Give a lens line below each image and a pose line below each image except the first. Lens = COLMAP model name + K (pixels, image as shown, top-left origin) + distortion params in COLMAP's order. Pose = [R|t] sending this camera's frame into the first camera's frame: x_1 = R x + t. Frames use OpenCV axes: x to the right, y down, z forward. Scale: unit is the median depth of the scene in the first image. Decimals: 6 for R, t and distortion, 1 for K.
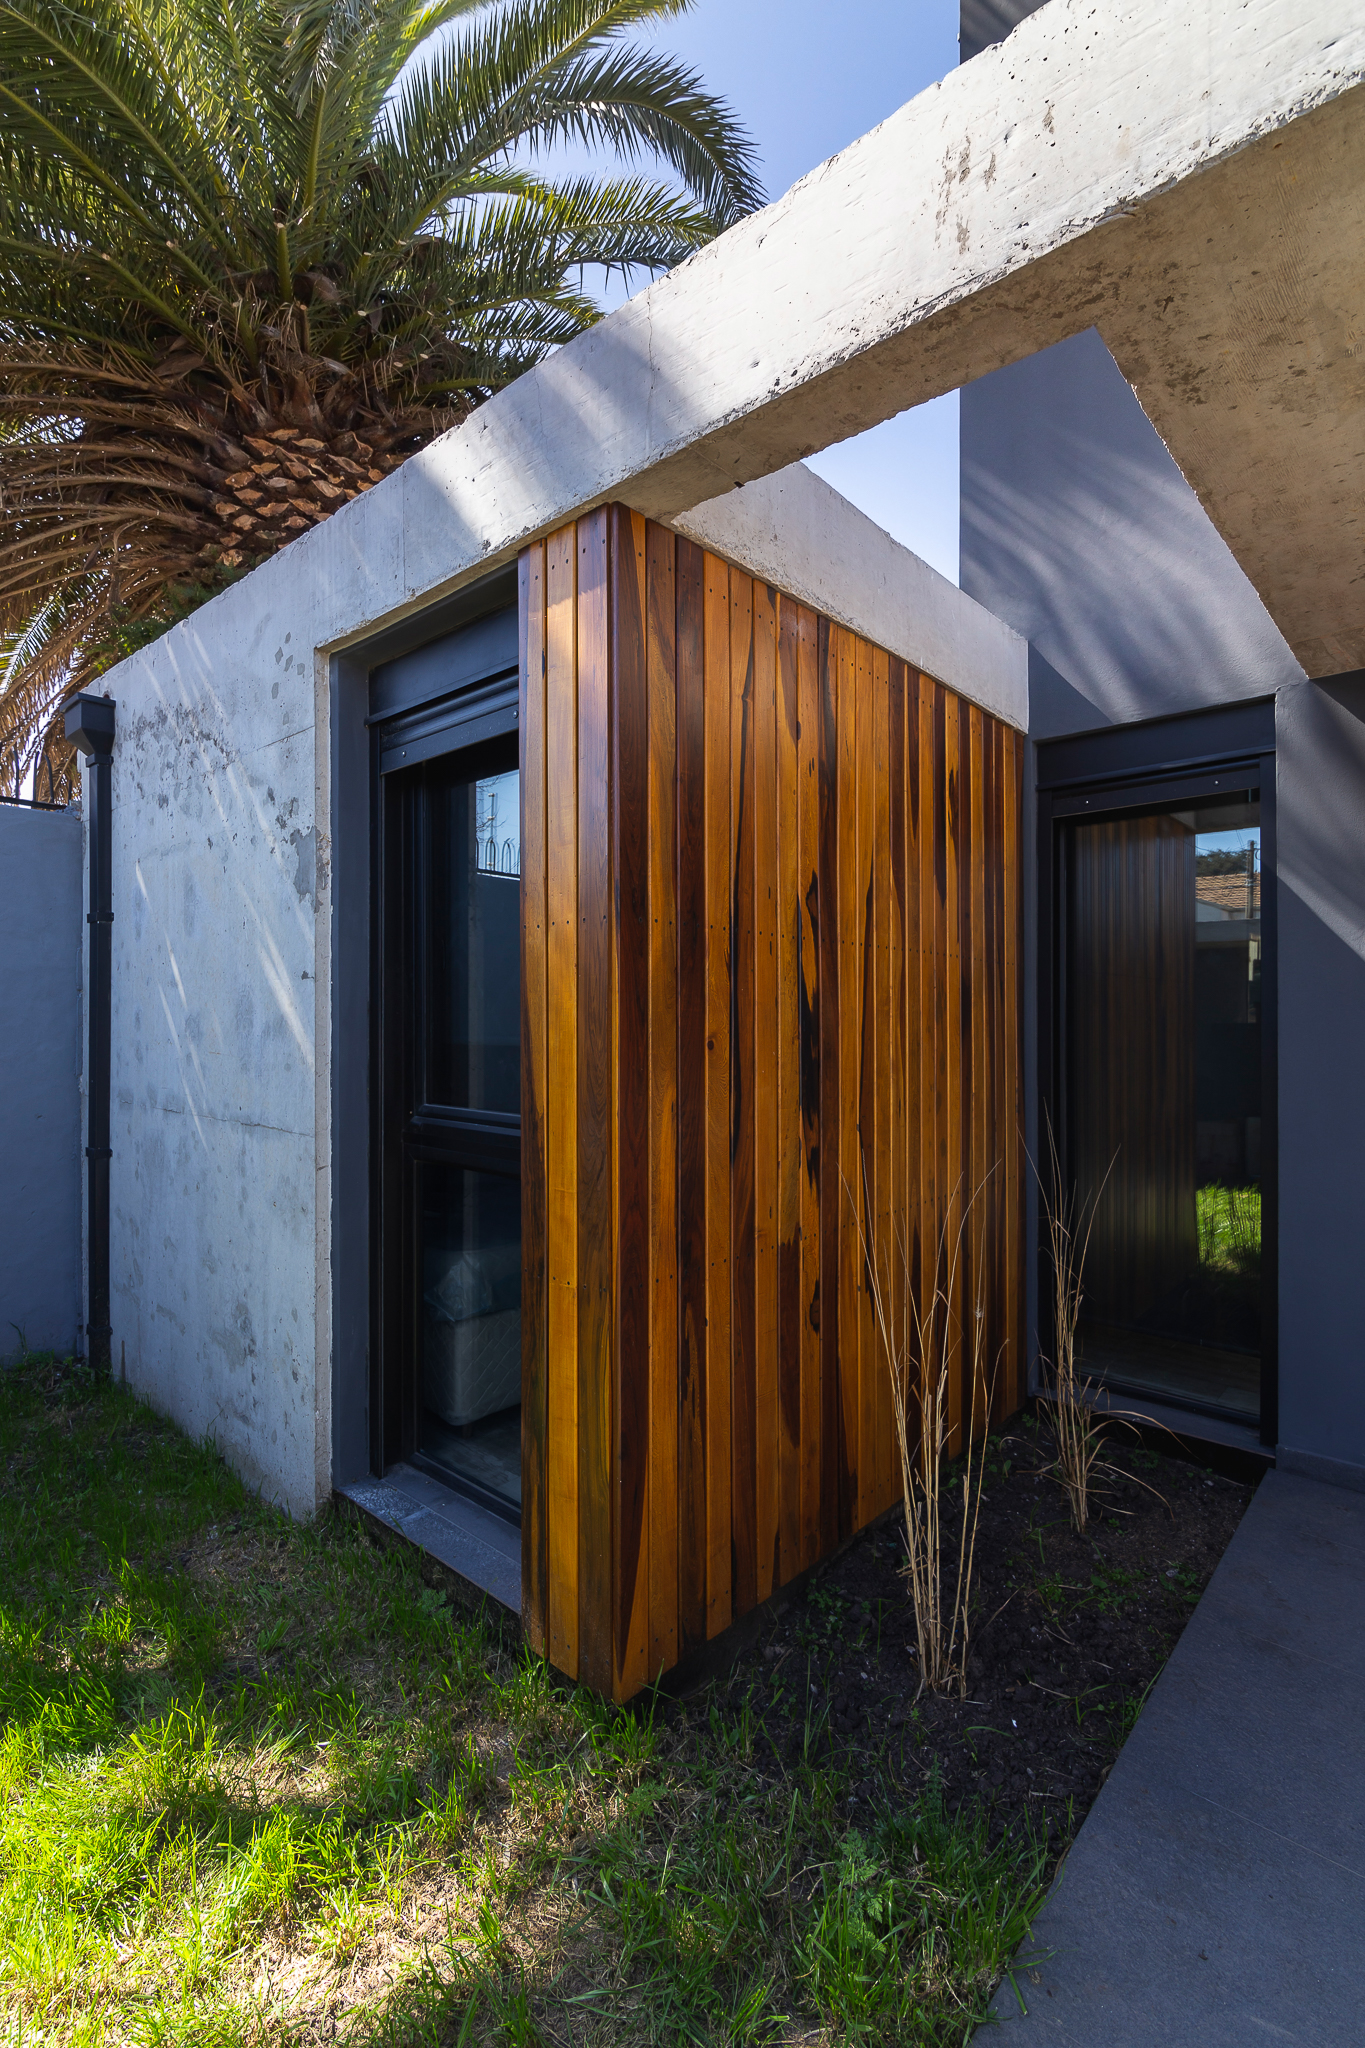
lens RADIAL K [[920.6, 0, 694.1], [0, 920.6, 1007.0], [0, 0, 1]] dist [-0.000734, 0.000031]
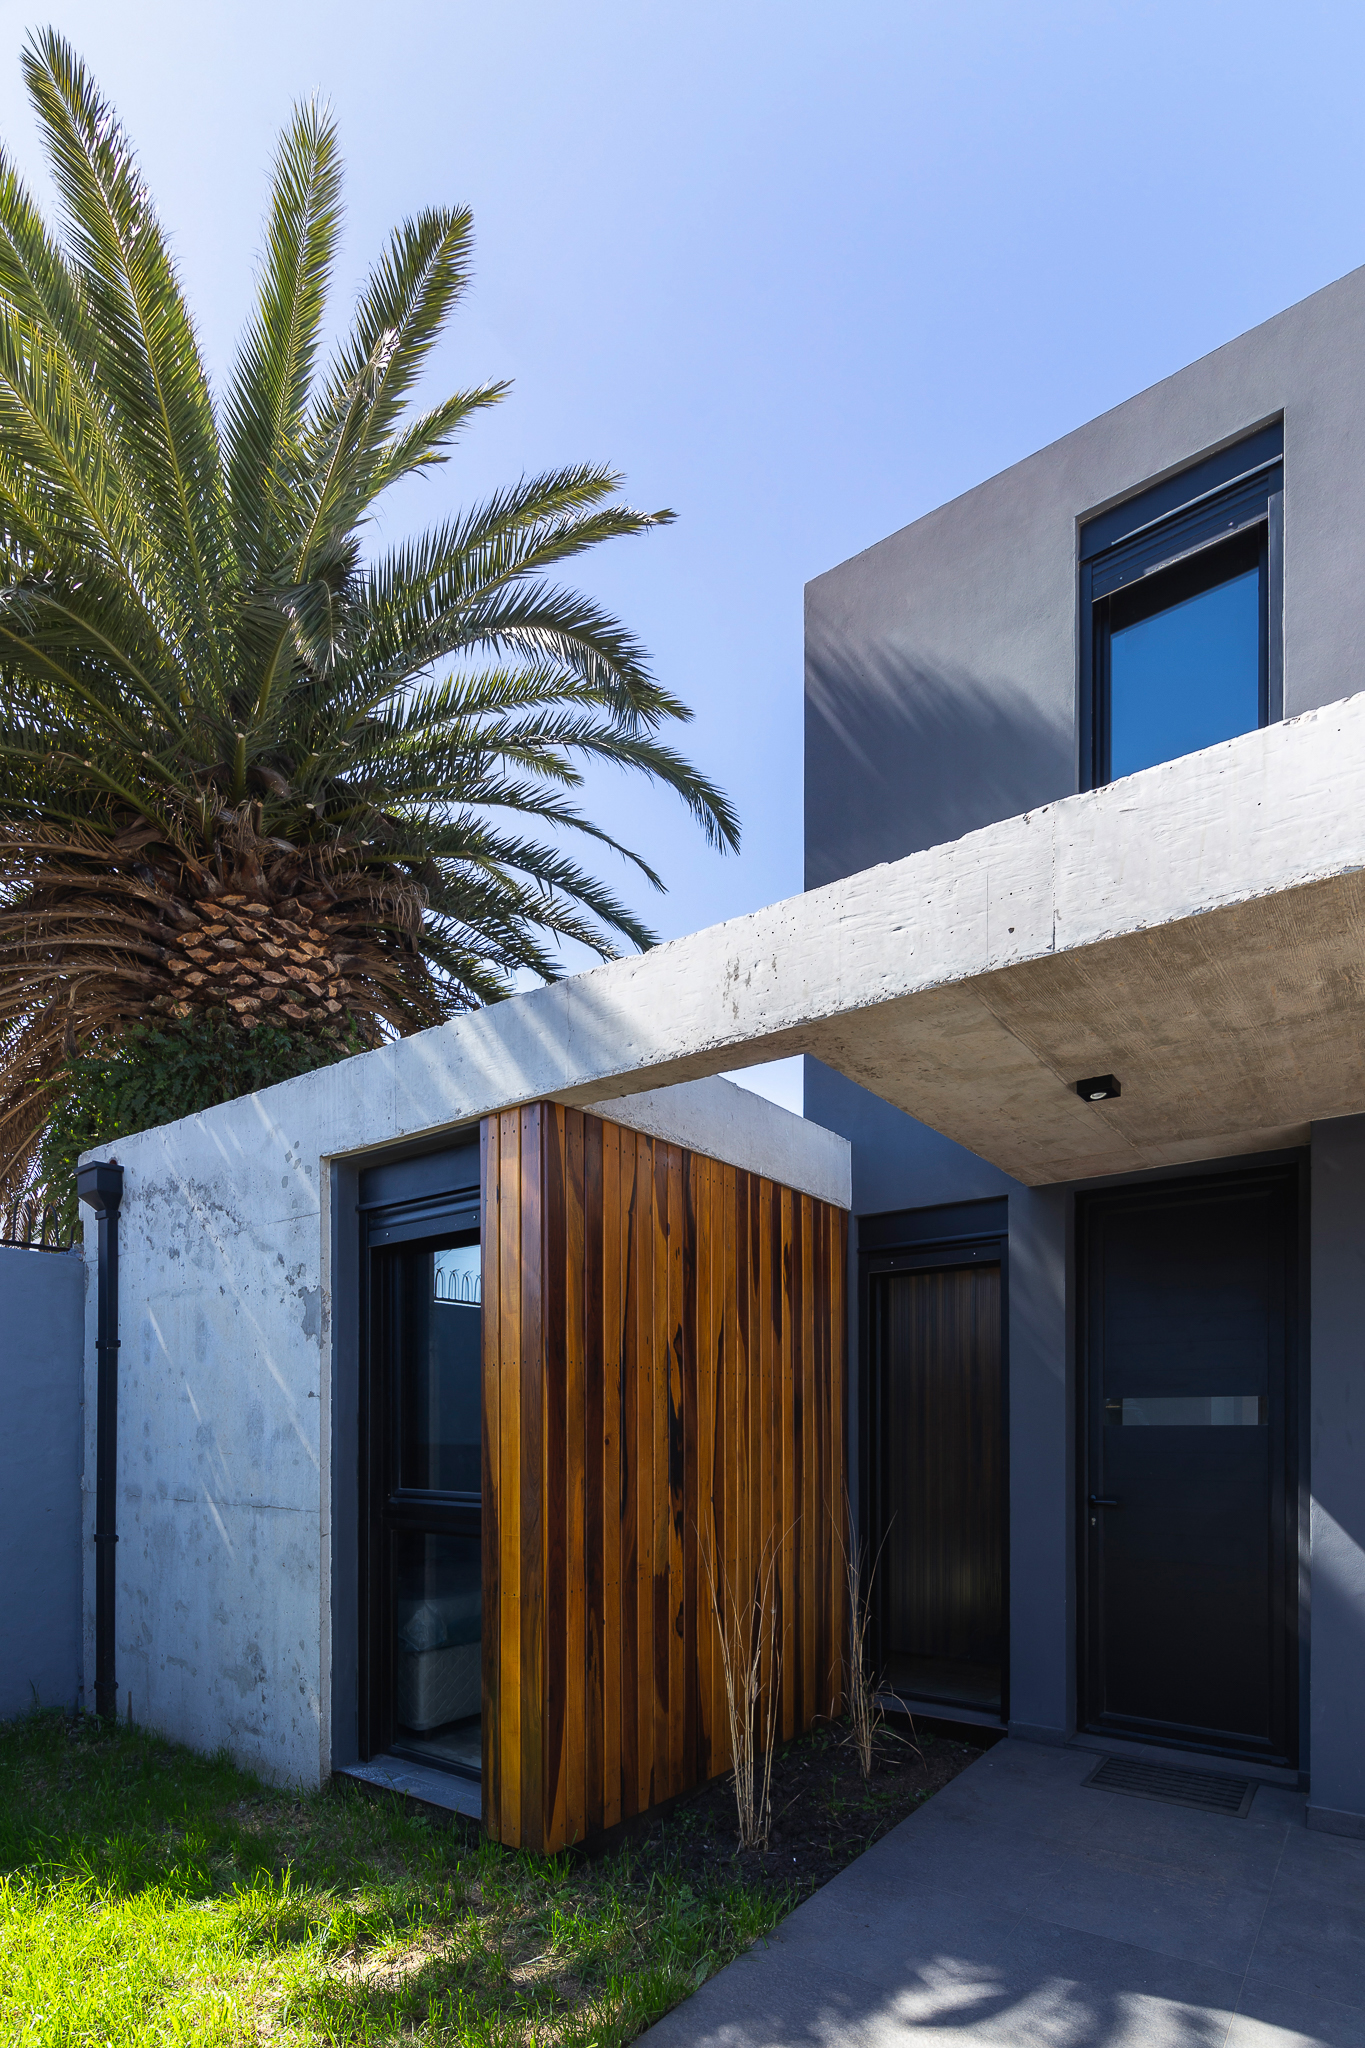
lens RADIAL K [[968.5, 0, 710.7], [0, 968.5, 1403.3], [0, 0, 1]] dist [-0.000440, -0.000318]
pose [[0.994836, 0.000228, 0.101499, 0.018655], [0.001148, 0.999908, -0.013502, -0.001145], [-0.101493, 0.013549, 0.994744, -0.452153]]
